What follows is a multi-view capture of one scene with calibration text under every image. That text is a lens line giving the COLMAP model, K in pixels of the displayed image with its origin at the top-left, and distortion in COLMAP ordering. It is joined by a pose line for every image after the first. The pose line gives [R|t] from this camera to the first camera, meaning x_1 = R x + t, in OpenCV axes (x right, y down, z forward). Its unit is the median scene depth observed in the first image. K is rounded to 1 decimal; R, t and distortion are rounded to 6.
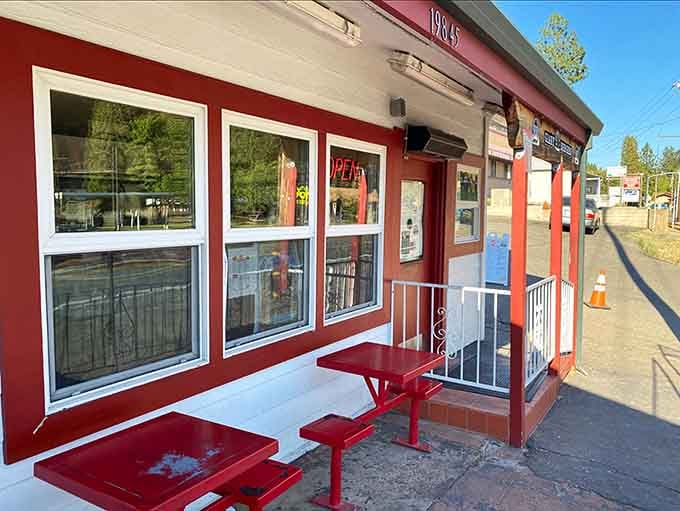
lens RADIAL K [[539.8, 0, 340.0], [0, 539.8, 255.5], [0, 0, 1]] dist [0.006007, 0.000516]
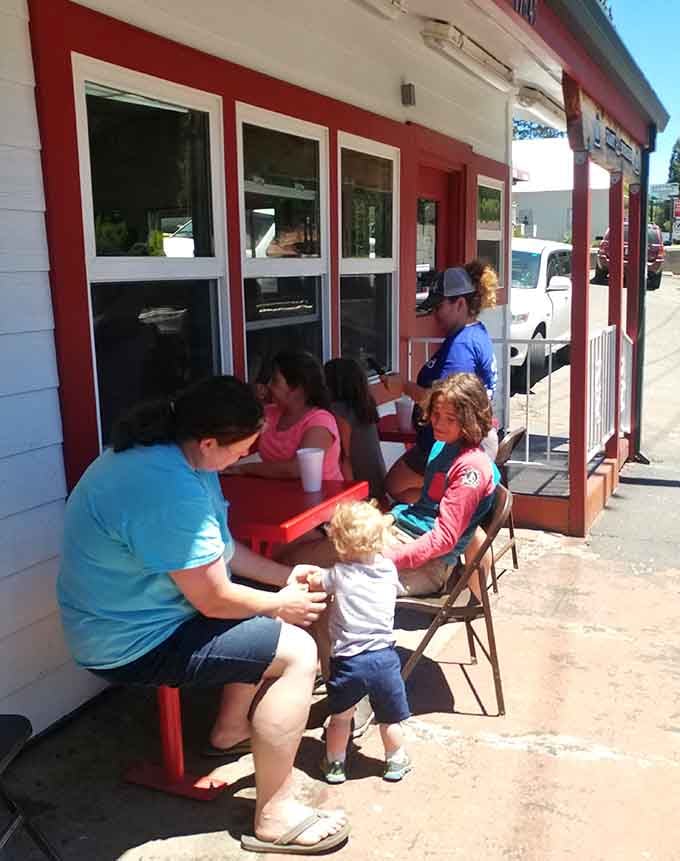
lens RADIAL K [[987.5, 0, 340.0], [0, 987.5, 430.5], [0, 0, 1]] dist [-0.020915, -0.025451]
pose [[0.988928, 0.009644, 0.148085, -0.210812], [-0.026193, 0.993563, 0.110215, 0.027334], [-0.146069, -0.112873, 0.982814, -0.342796]]
